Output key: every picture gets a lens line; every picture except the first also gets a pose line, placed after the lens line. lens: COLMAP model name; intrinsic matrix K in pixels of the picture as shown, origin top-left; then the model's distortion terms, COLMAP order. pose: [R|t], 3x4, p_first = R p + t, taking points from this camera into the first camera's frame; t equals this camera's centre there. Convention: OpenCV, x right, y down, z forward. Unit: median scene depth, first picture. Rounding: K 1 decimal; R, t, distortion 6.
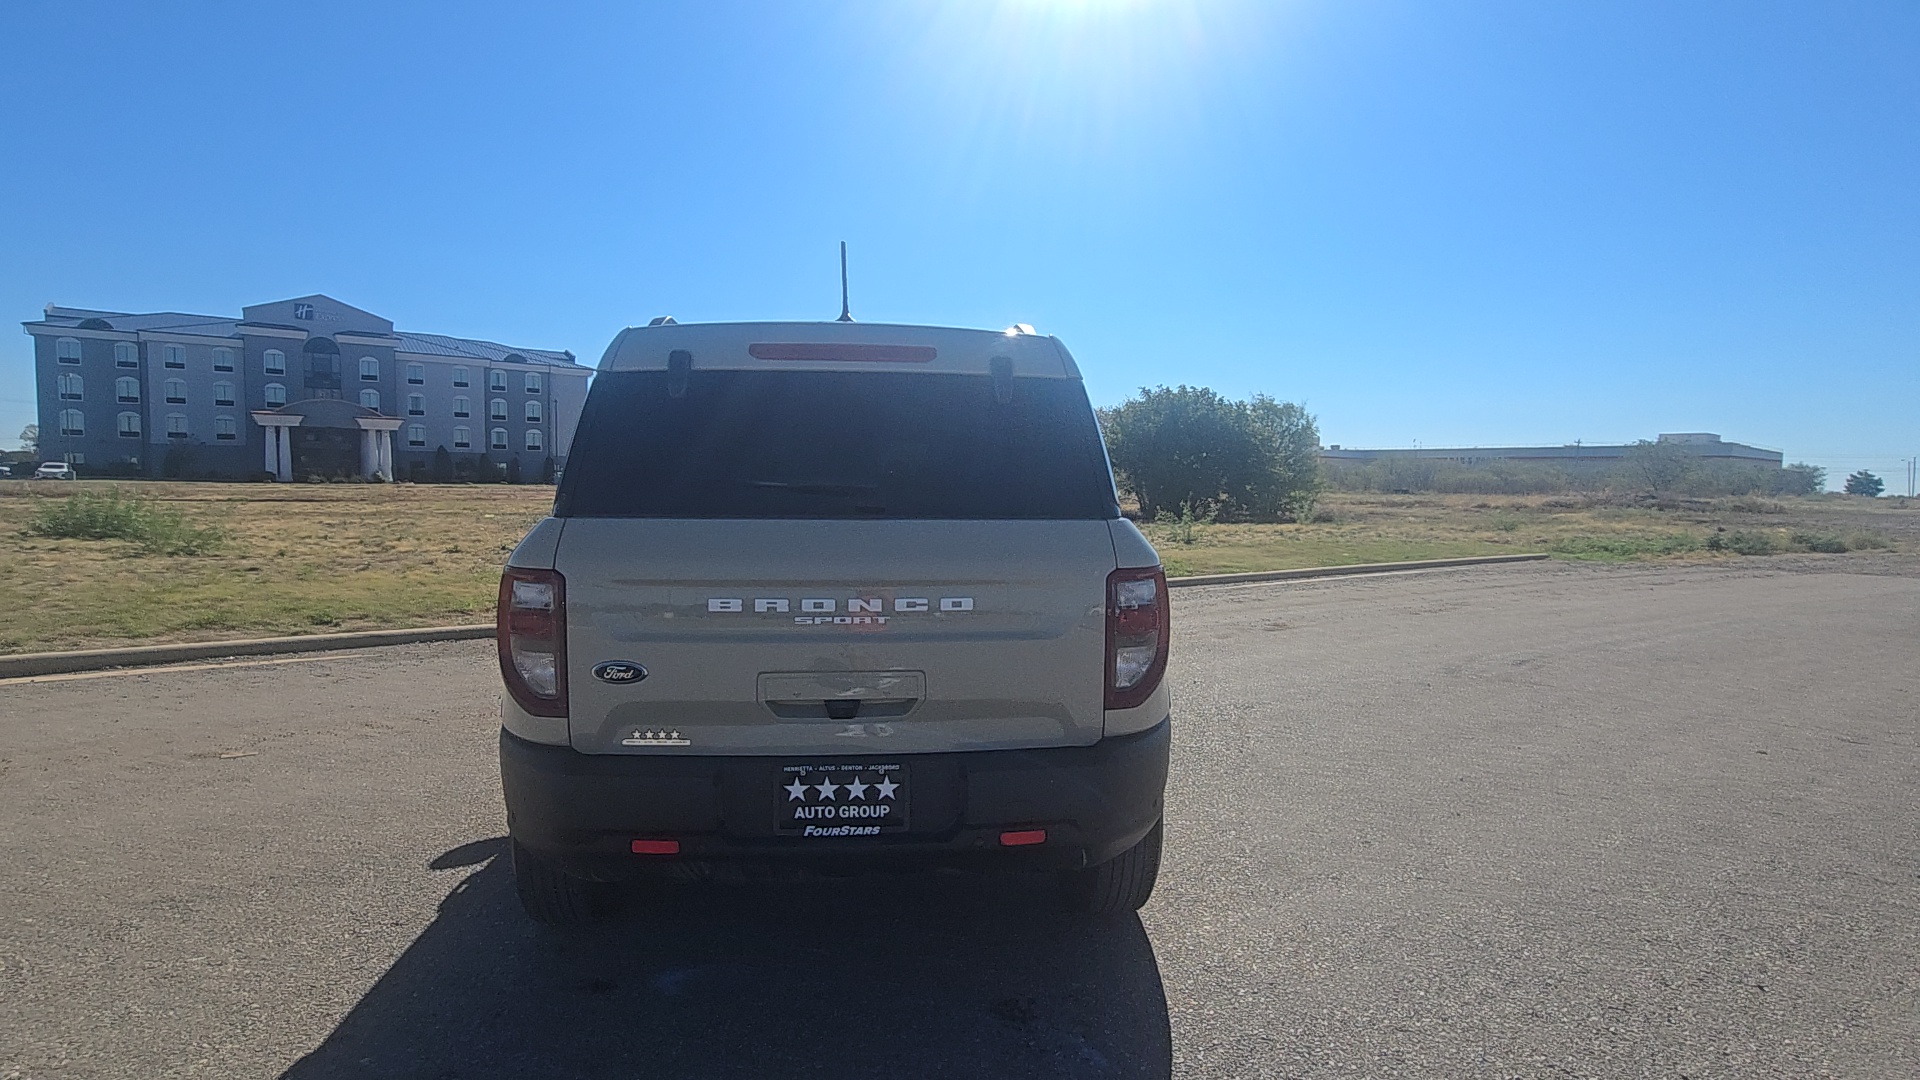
lens RADIAL K [[973.7, 0, 950.4], [0, 973.7, 567.6], [0, 0, 1]] dist [0.000976, 0.000358]
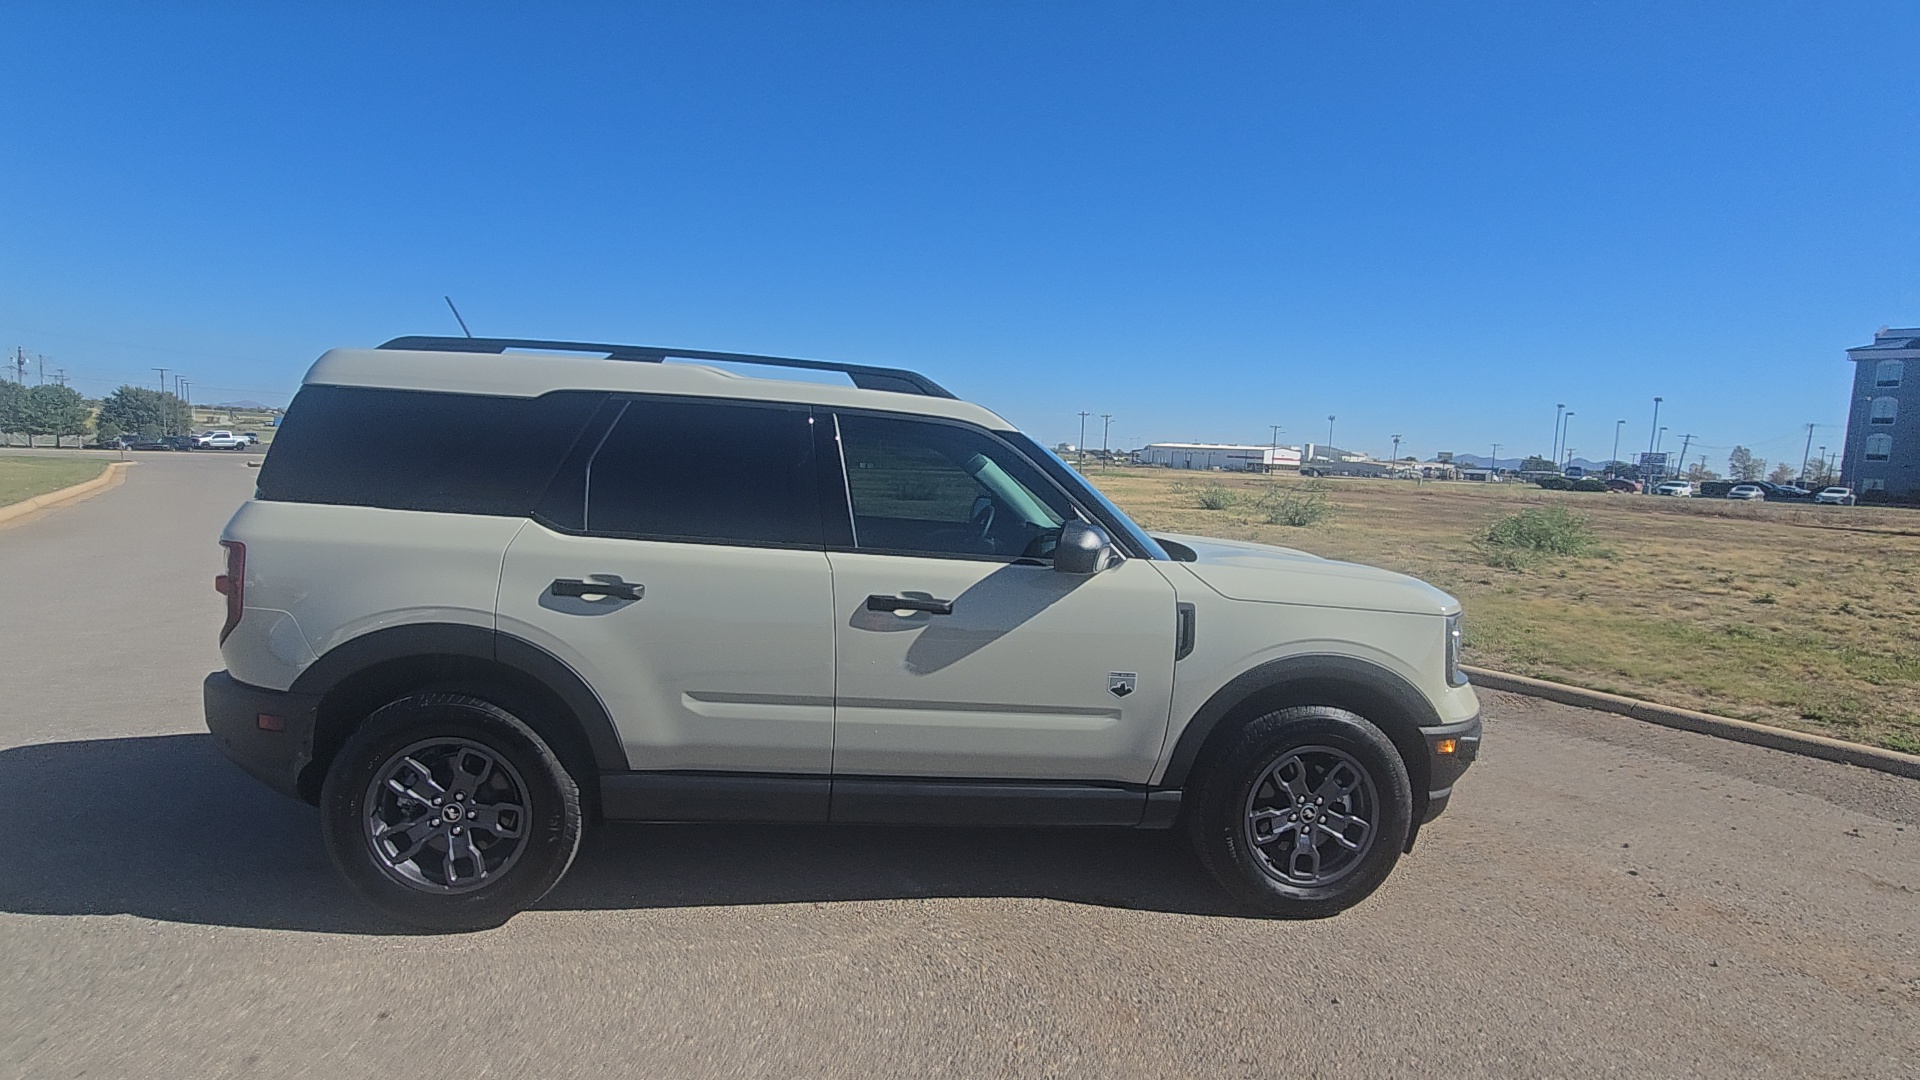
lens RADIAL K [[973.7, 0, 951.9], [0, 973.7, 552.7], [0, 0, 1]] dist [0.000976, 0.000358]
pose [[0.033674, 0.091909, -0.995198, 1.149252], [-0.133405, 0.987265, 0.086663, -0.168260], [0.990489, 0.129846, 0.045506, 1.470179]]
